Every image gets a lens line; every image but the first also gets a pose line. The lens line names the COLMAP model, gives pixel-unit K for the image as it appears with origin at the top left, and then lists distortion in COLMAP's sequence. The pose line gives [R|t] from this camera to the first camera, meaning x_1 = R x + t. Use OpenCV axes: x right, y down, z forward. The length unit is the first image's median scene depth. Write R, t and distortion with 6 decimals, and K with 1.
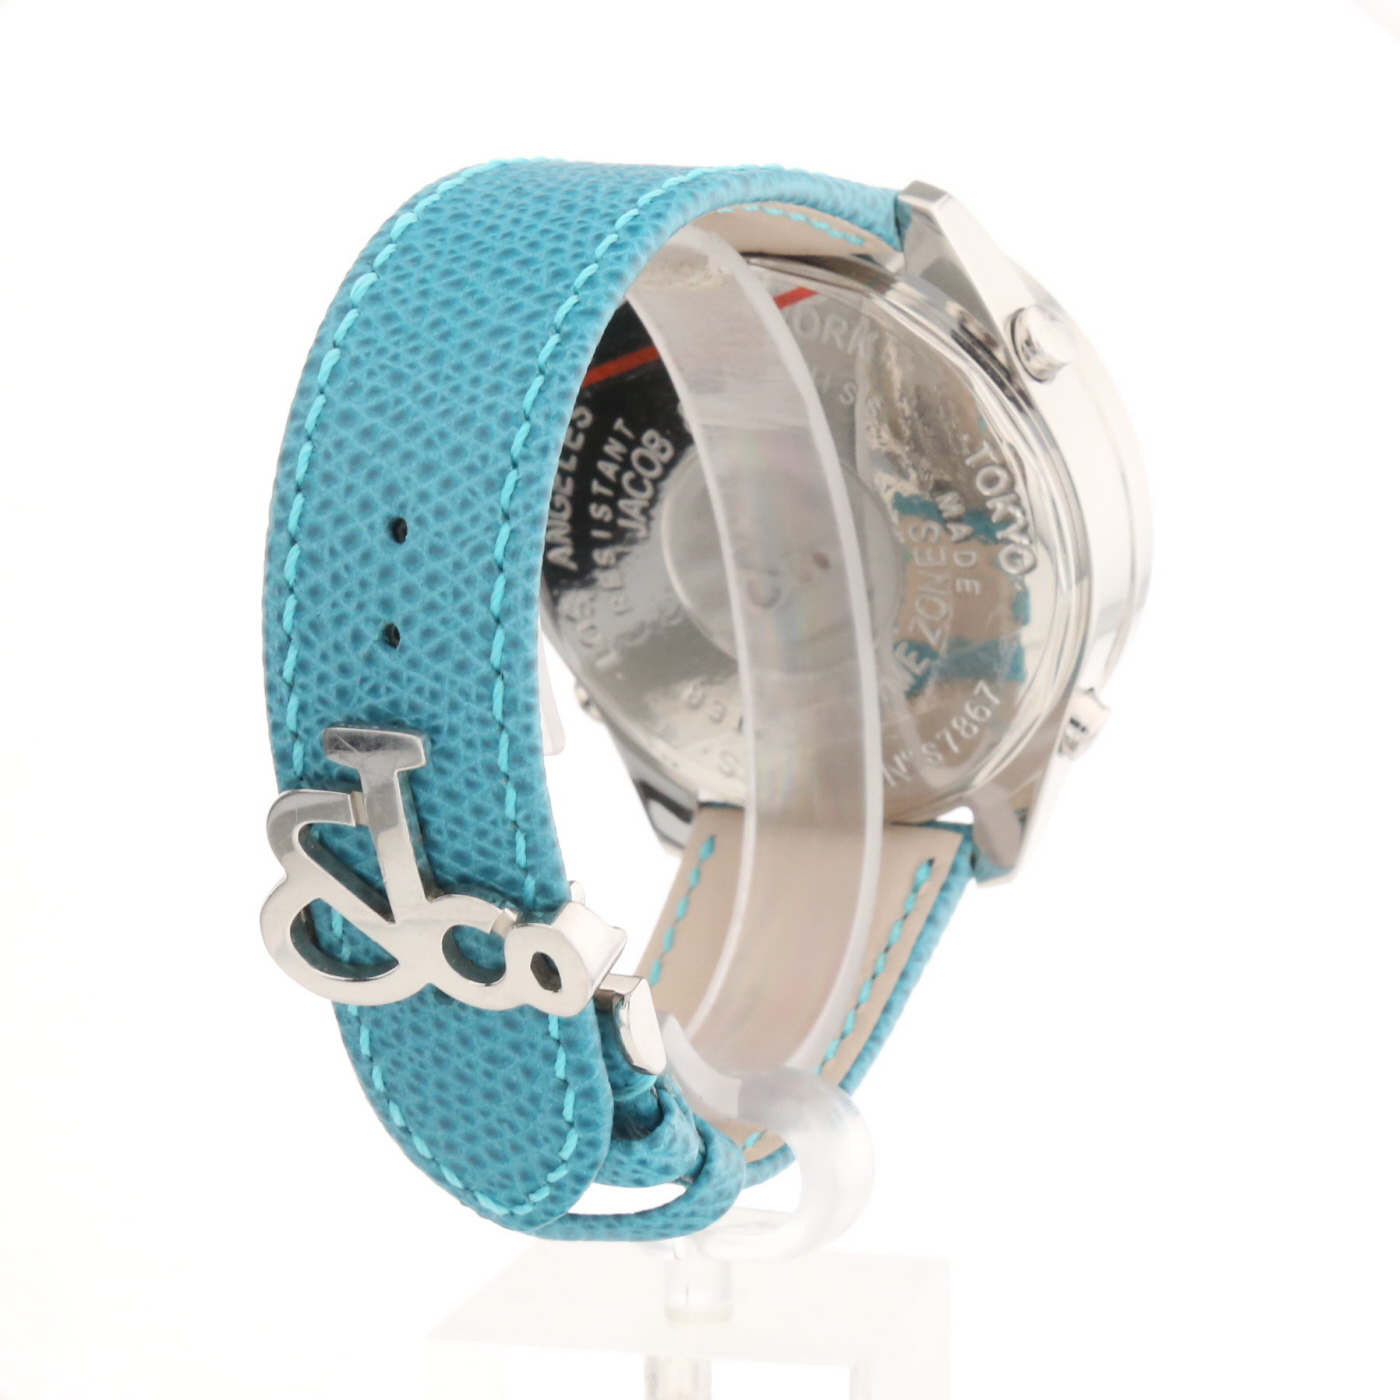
lens RADIAL K [[7271.9, 0, 693.1], [0, 7271.9, 685.4], [0, 0, 1]] dist [0.280625, 0.000000]
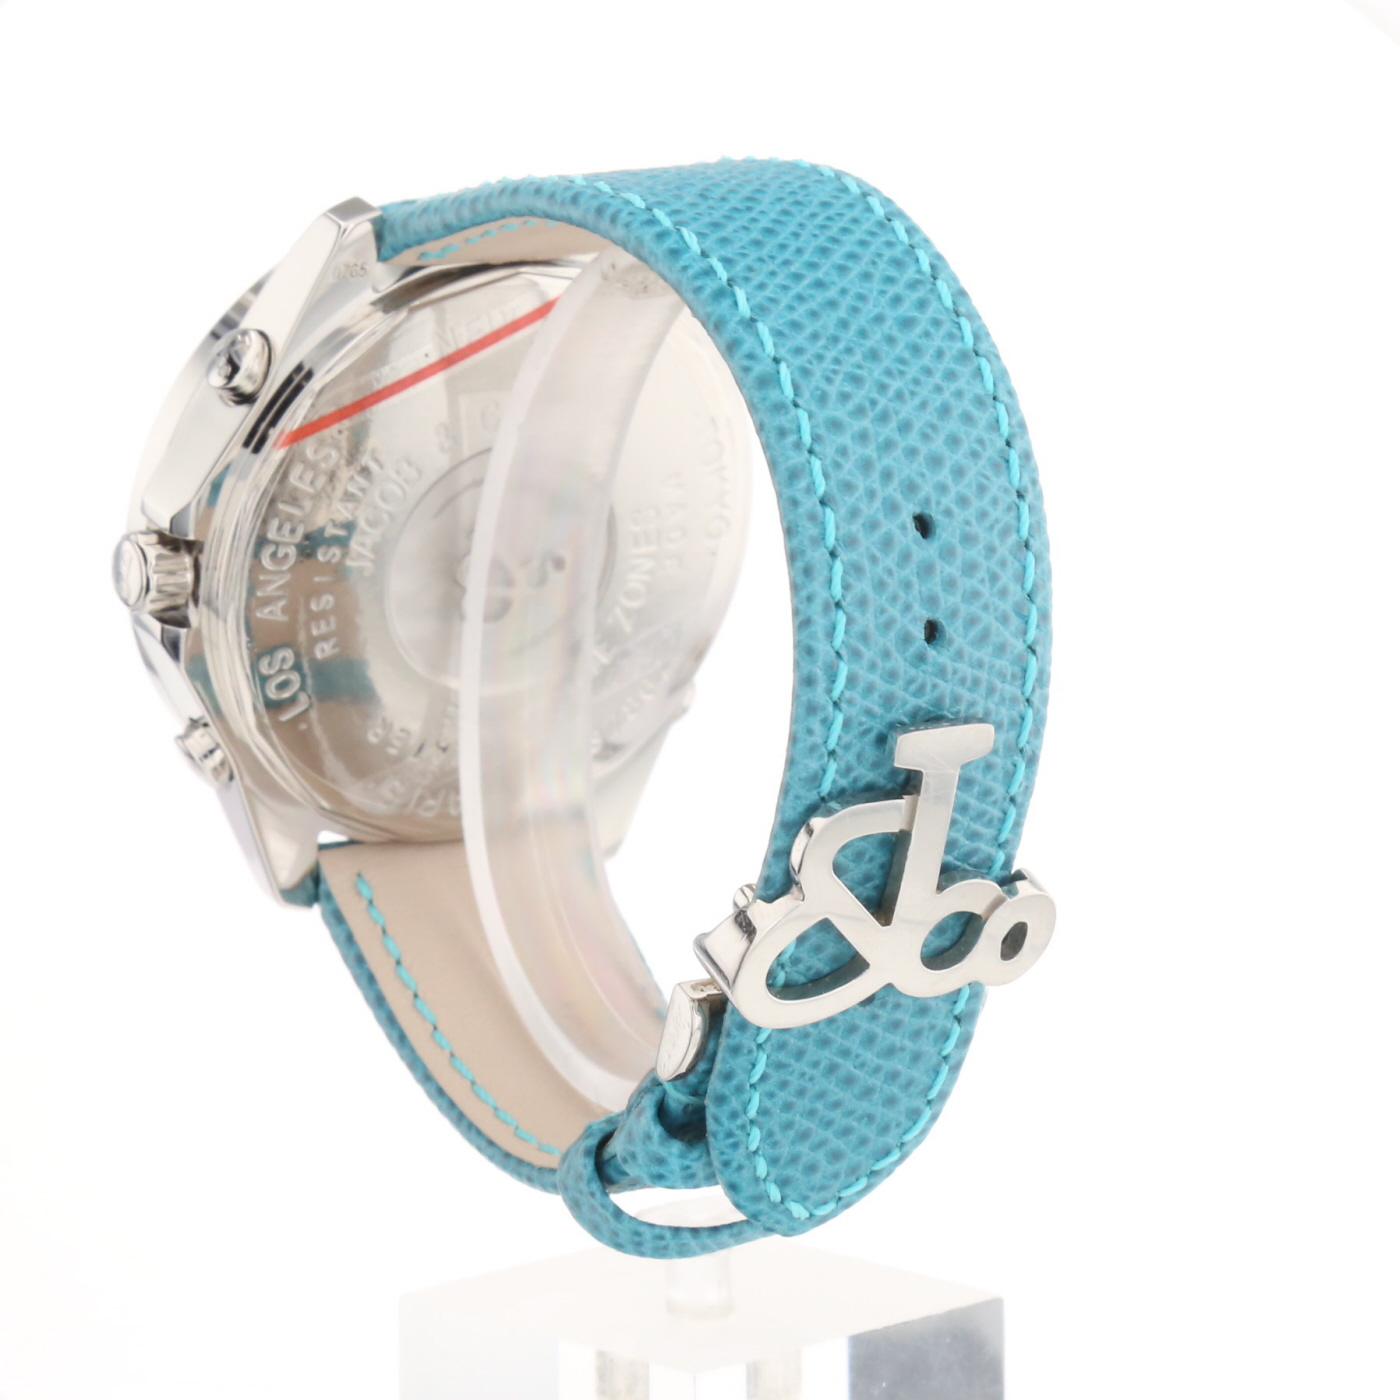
lens RADIAL K [[7271.9, 0, 689.9], [0, 7271.9, 704.5], [0, 0, 1]] dist [0.280625, 0.000000]
pose [[0.513171, -0.148904, 0.845271, -0.894926], [0.160997, 0.984054, 0.075610, -0.077108], [-0.843051, 0.097285, 0.528962, 0.496265]]
